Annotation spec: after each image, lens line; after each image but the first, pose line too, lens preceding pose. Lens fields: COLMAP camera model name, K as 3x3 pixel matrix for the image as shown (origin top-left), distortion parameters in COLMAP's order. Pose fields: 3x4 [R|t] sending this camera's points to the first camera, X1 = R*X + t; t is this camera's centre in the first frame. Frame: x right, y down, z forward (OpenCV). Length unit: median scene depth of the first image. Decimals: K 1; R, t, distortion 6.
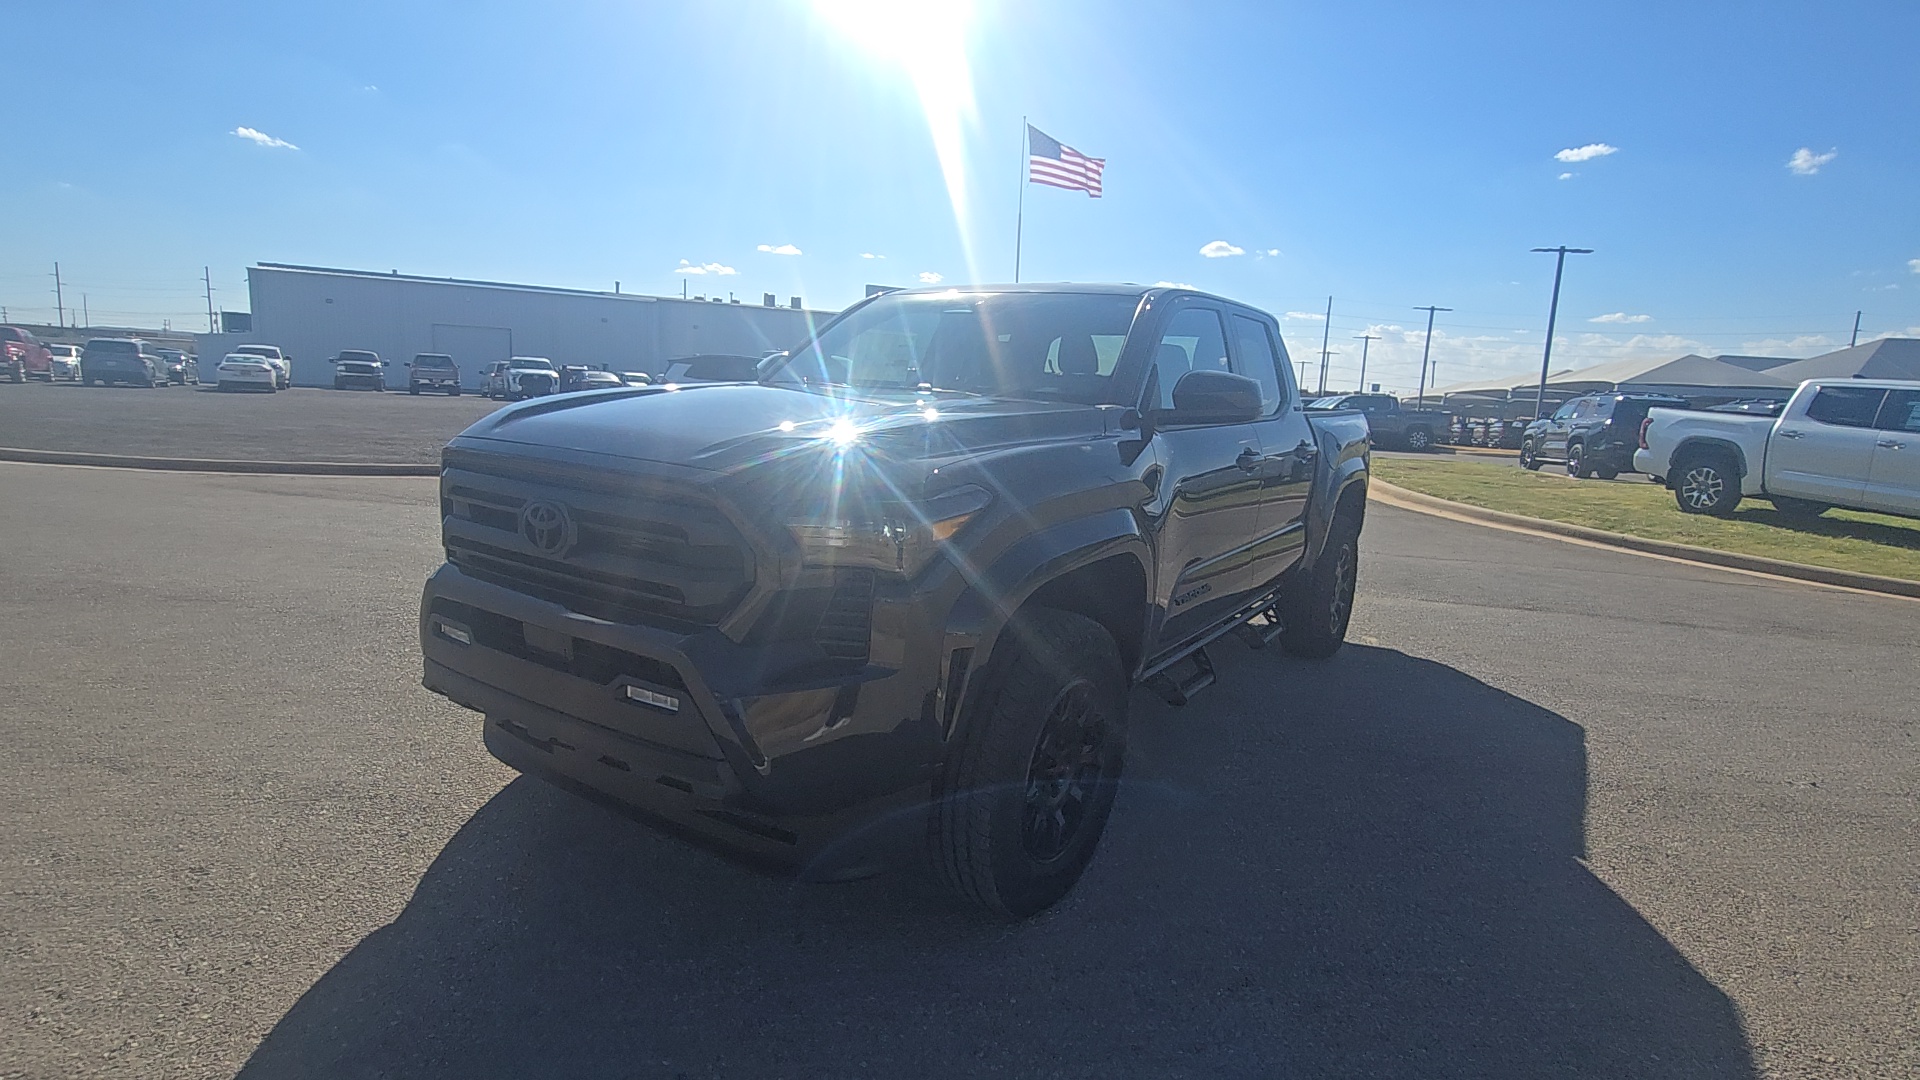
lens RADIAL K [[972.5, 0, 950.7], [0, 972.5, 542.9], [0, 0, 1]] dist [-0.001159, 0.001192]
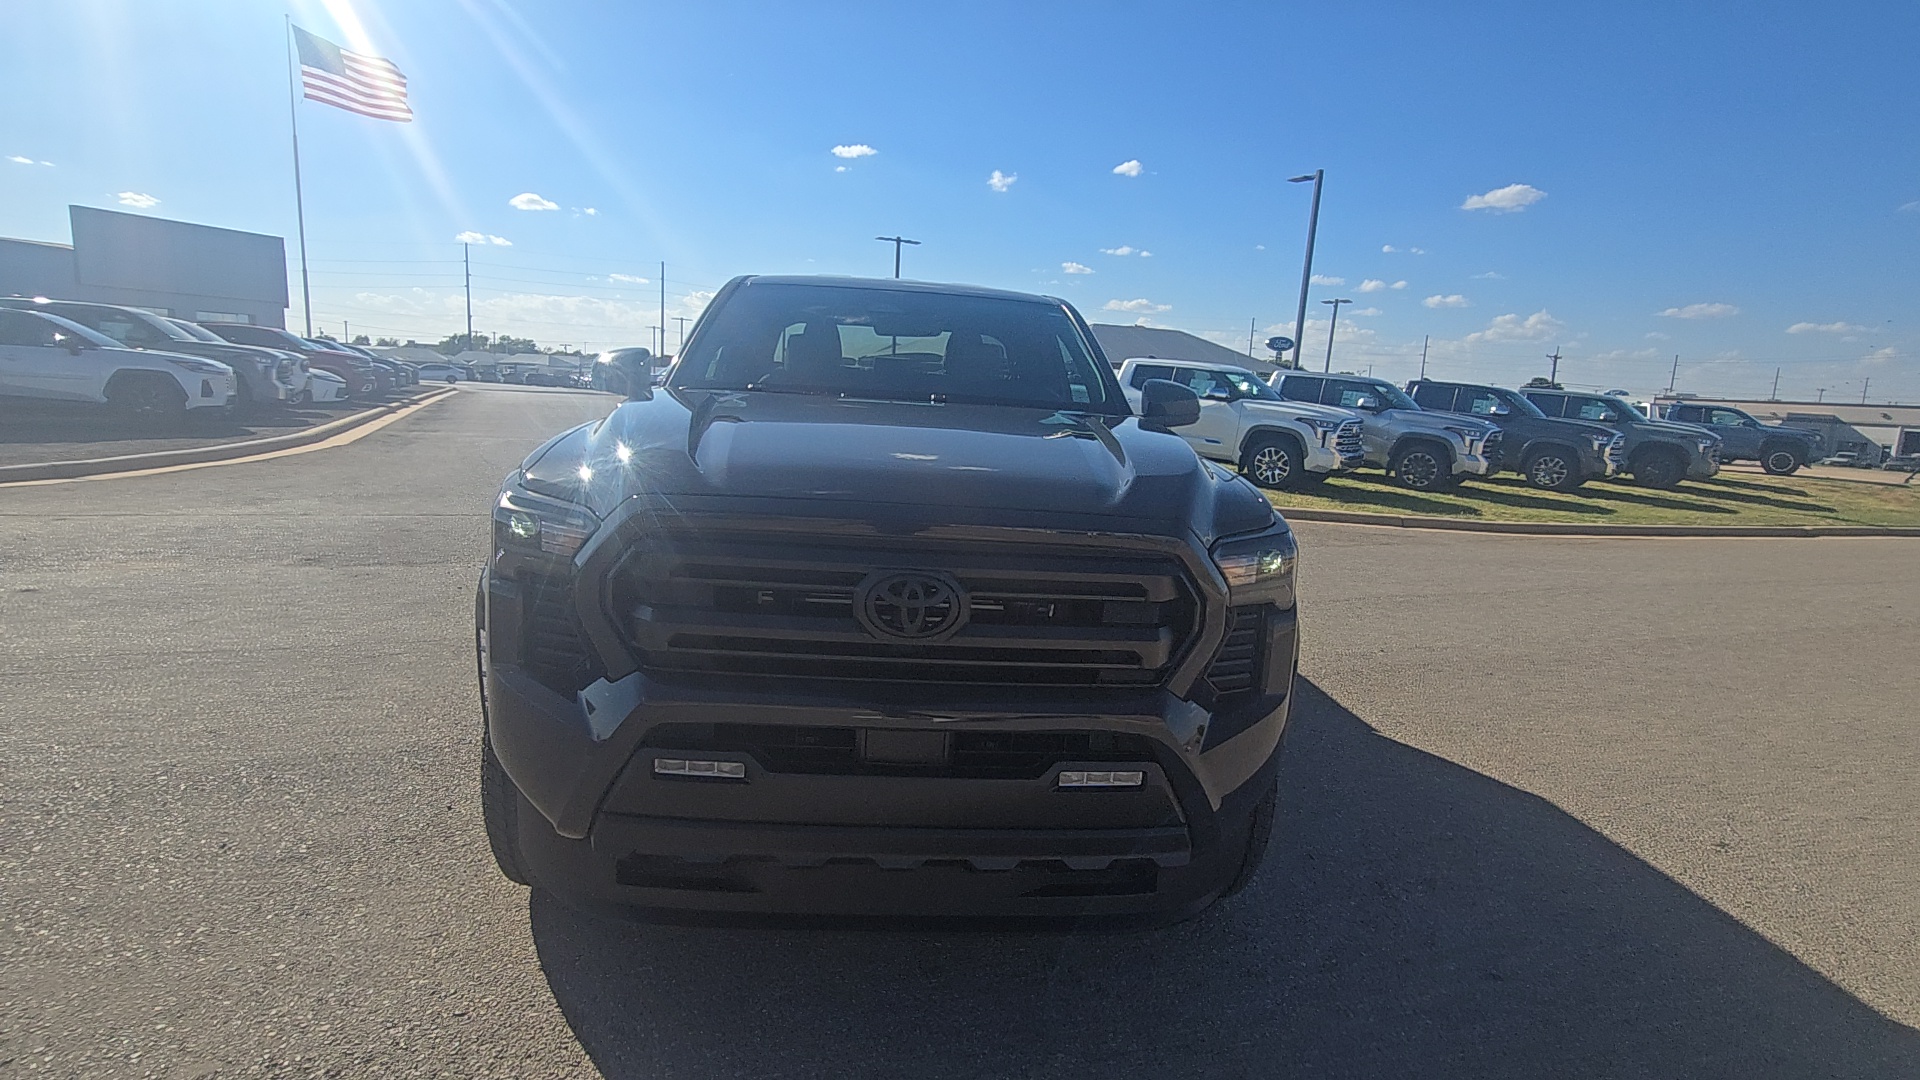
lens RADIAL K [[972.5, 0, 950.5], [0, 972.5, 547.0], [0, 0, 1]] dist [-0.001159, 0.001192]
pose [[0.790971, -0.108086, 0.602231, -0.392664], [0.083232, 0.994131, 0.069106, -0.052186], [-0.606166, -0.004536, 0.795326, 0.162079]]
